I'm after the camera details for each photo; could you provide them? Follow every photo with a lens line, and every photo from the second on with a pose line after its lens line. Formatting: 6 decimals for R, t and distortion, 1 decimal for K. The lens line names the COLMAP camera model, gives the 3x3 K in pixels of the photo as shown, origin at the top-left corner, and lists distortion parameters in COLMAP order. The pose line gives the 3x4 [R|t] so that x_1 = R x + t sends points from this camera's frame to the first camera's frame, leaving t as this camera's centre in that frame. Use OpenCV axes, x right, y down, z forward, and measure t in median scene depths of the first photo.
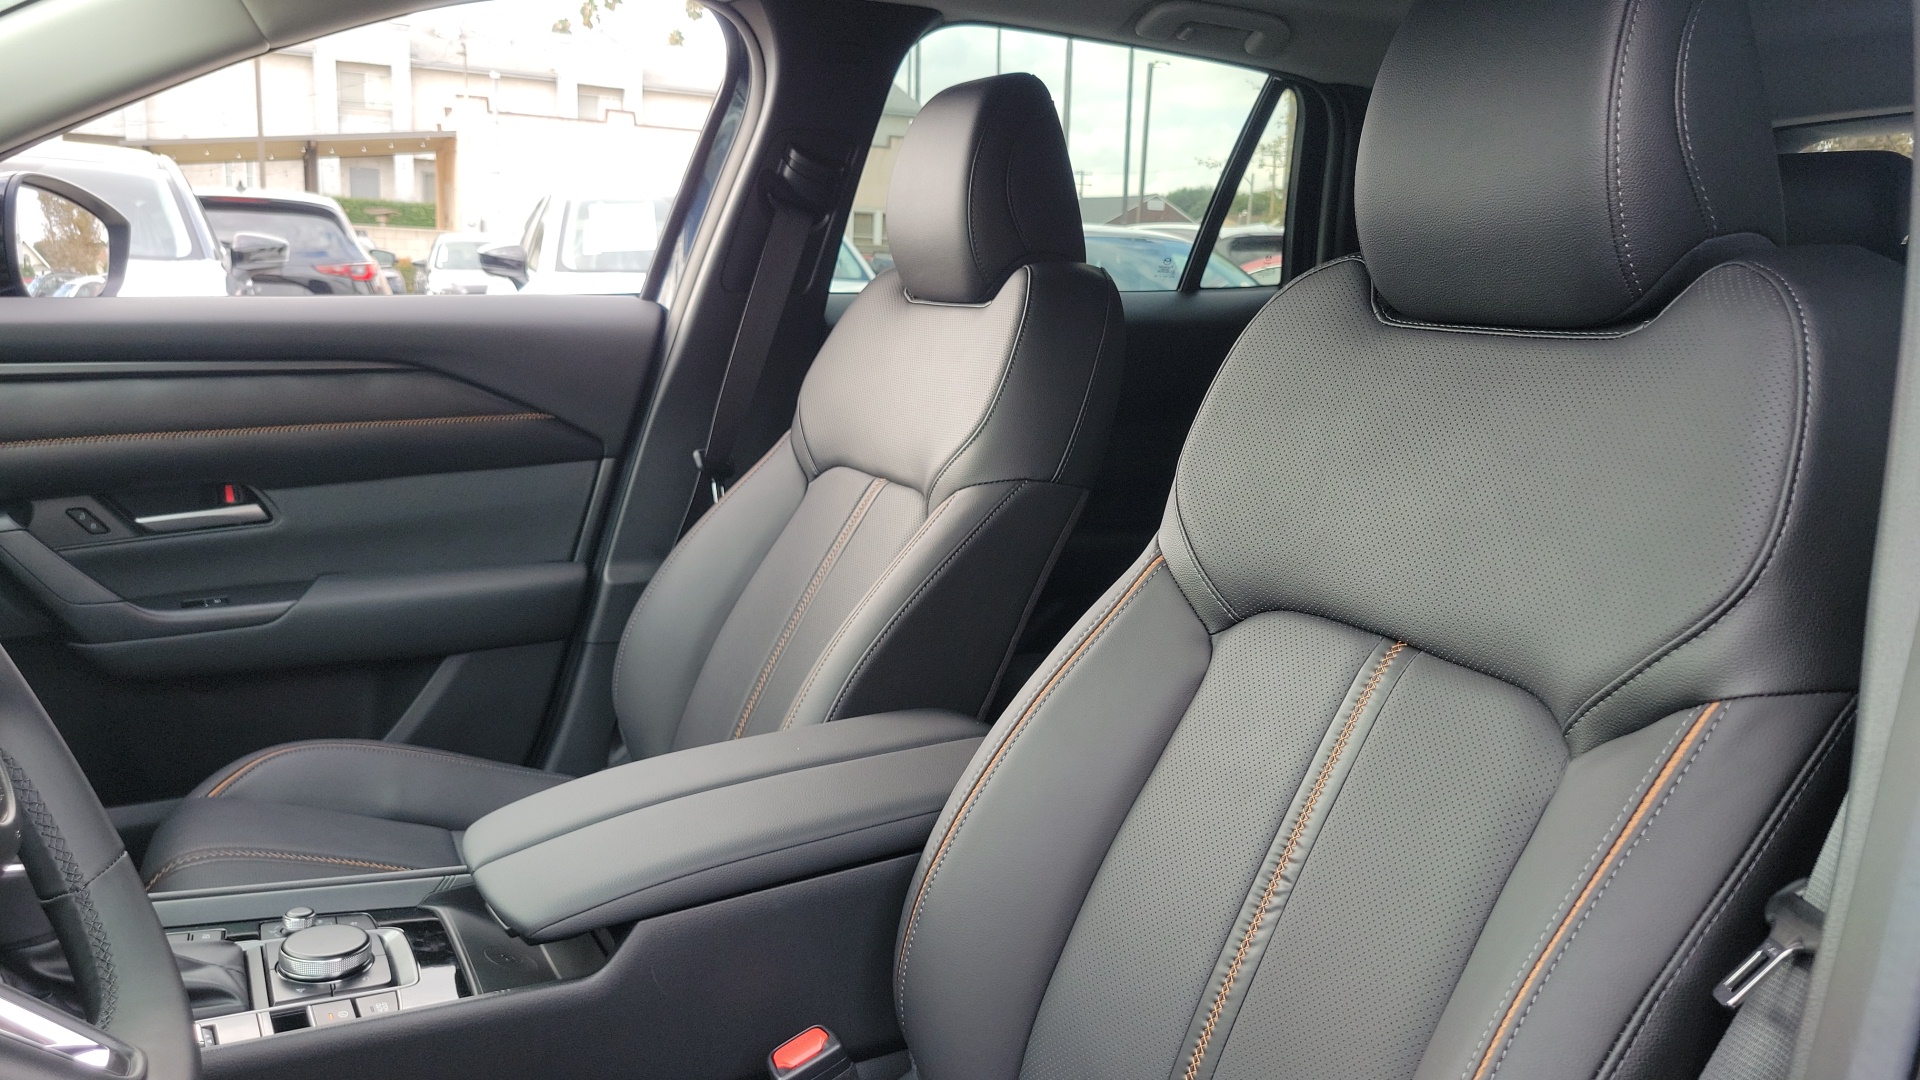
lens RADIAL K [[1501.4, 0, 964.3], [0, 1501.4, 532.8], [0, 0, 1]] dist [-0.003039, -0.003562]
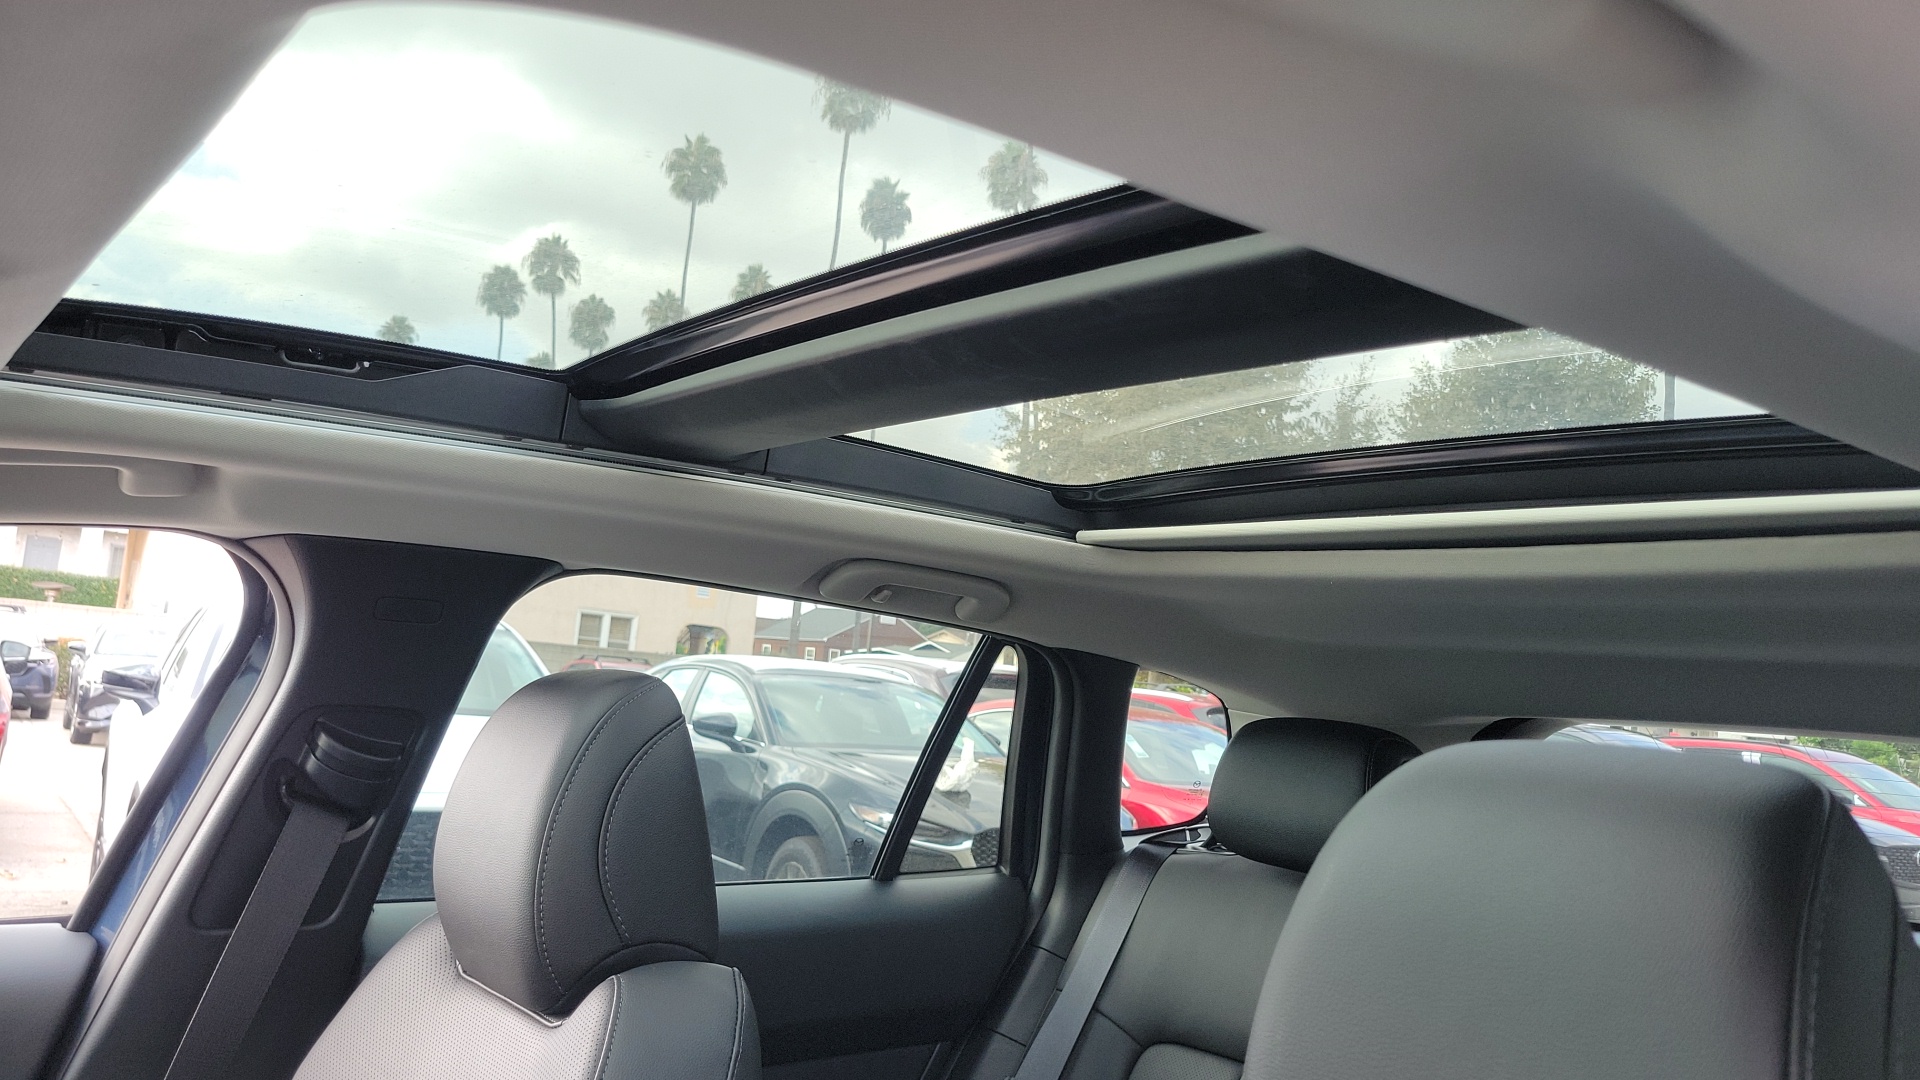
lens RADIAL K [[1501.4, 0, 964.3], [0, 1501.4, 532.8], [0, 0, 1]] dist [-0.003039, -0.003562]
pose [[0.981121, 0.080671, 0.175767, 0.048132], [-0.028983, 0.959917, -0.278783, -0.148725], [-0.191212, 0.268426, 0.944132, 0.232233]]
